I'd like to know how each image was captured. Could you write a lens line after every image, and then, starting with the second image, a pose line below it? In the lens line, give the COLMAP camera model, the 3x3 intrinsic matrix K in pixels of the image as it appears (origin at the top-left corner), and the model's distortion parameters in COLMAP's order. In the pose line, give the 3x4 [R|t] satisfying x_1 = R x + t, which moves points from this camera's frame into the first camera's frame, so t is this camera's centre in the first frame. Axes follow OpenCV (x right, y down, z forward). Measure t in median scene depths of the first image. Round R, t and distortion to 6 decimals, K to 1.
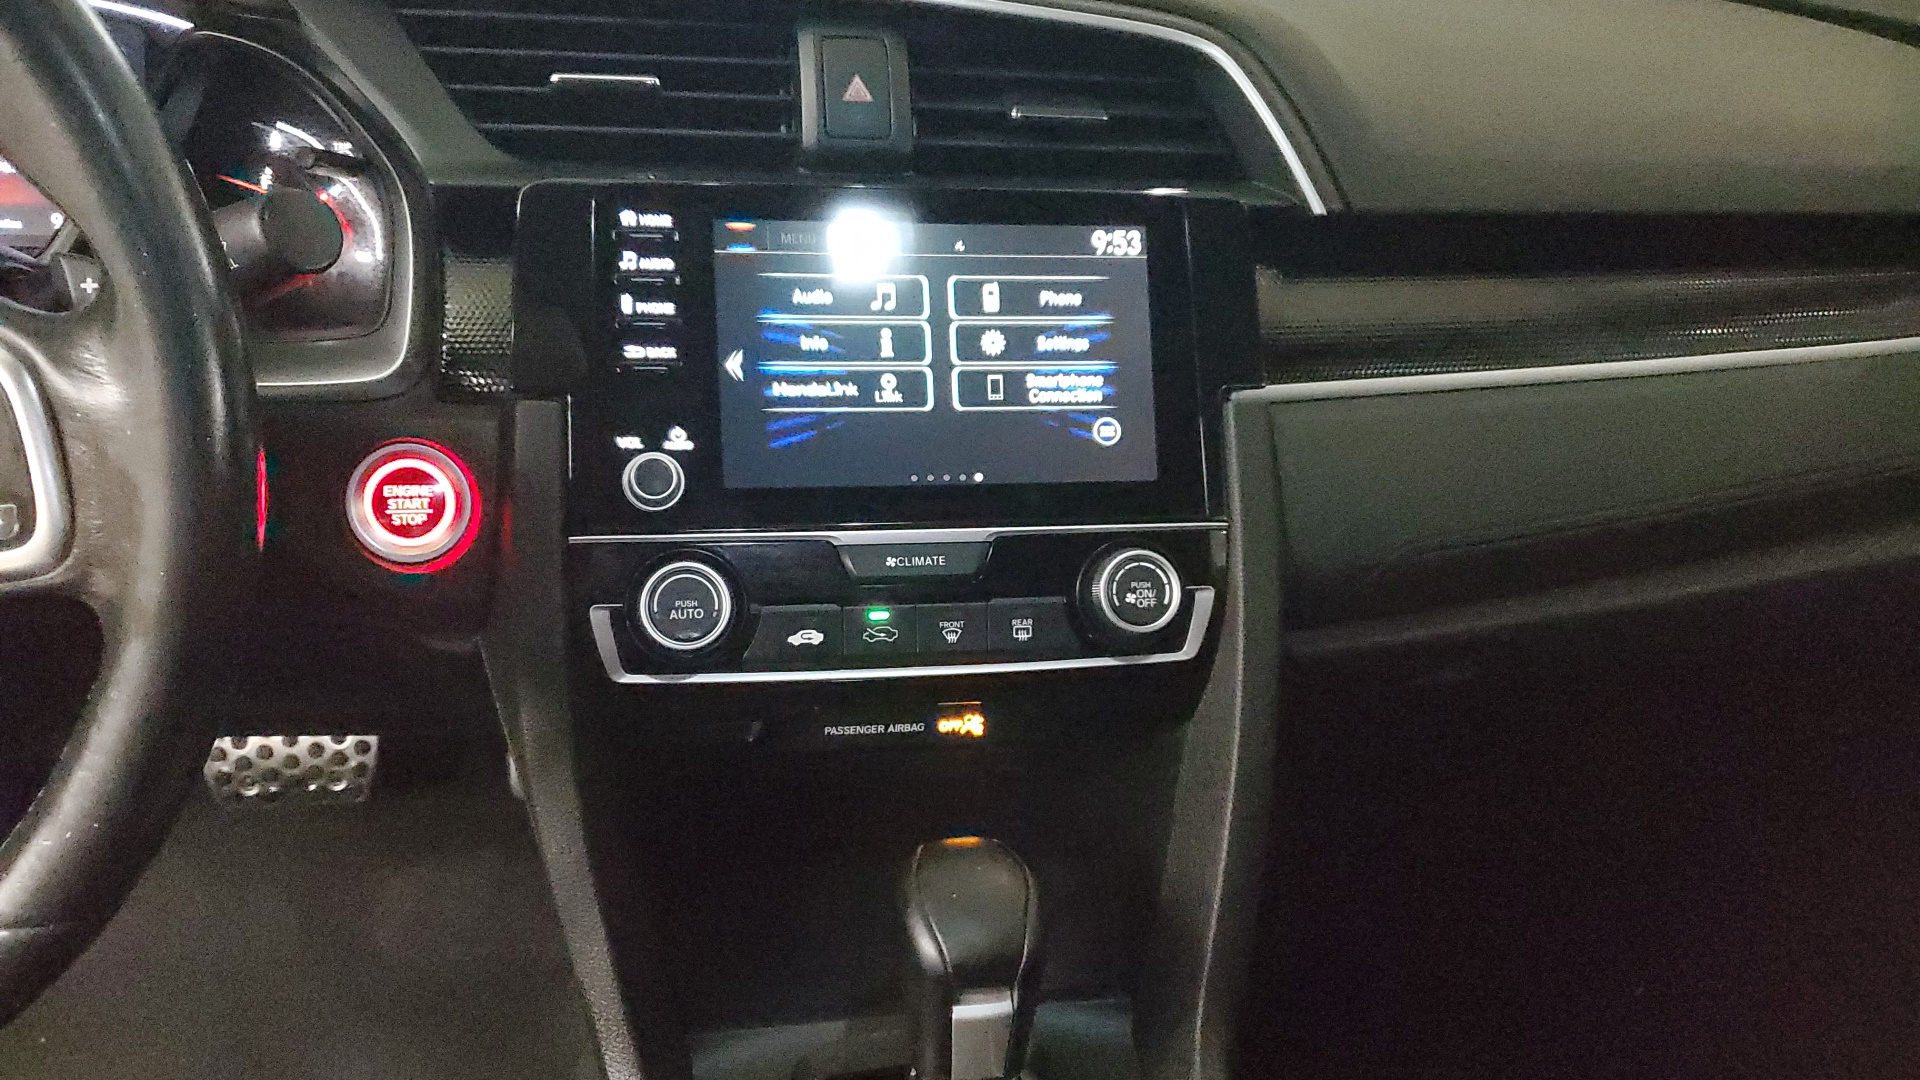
lens RADIAL K [[1478.5, 0, 930.3], [0, 1478.5, 575.7], [0, 0, 1]] dist [0.217499, -0.661447]
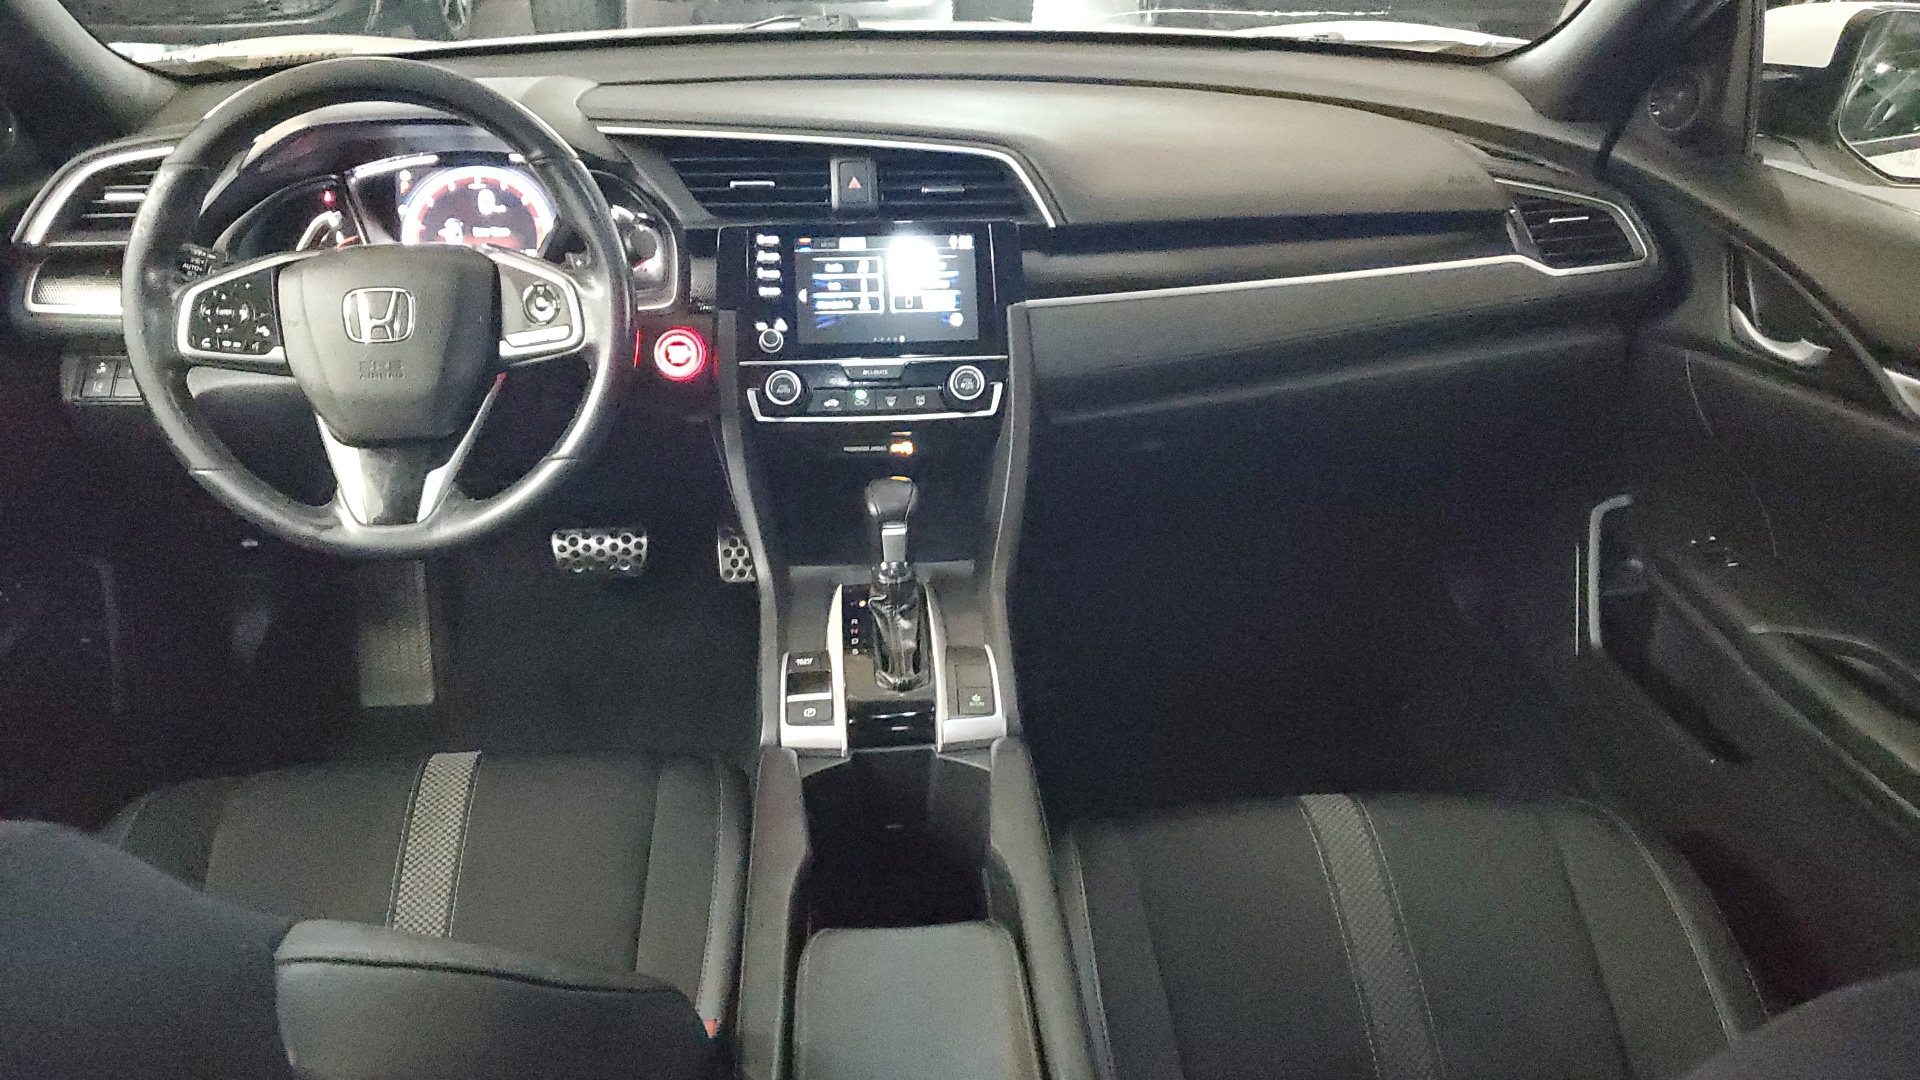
lens RADIAL K [[1387.8, 0, 958.7], [0, 1387.8, 596.9], [0, 0, 1]] dist [-0.000001, -0.003641]
pose [[0.995197, -0.012977, -0.097024, 0.342679], [0.013579, 0.999892, 0.005549, 0.349019], [0.096941, -0.006840, 0.995267, -1.276724]]
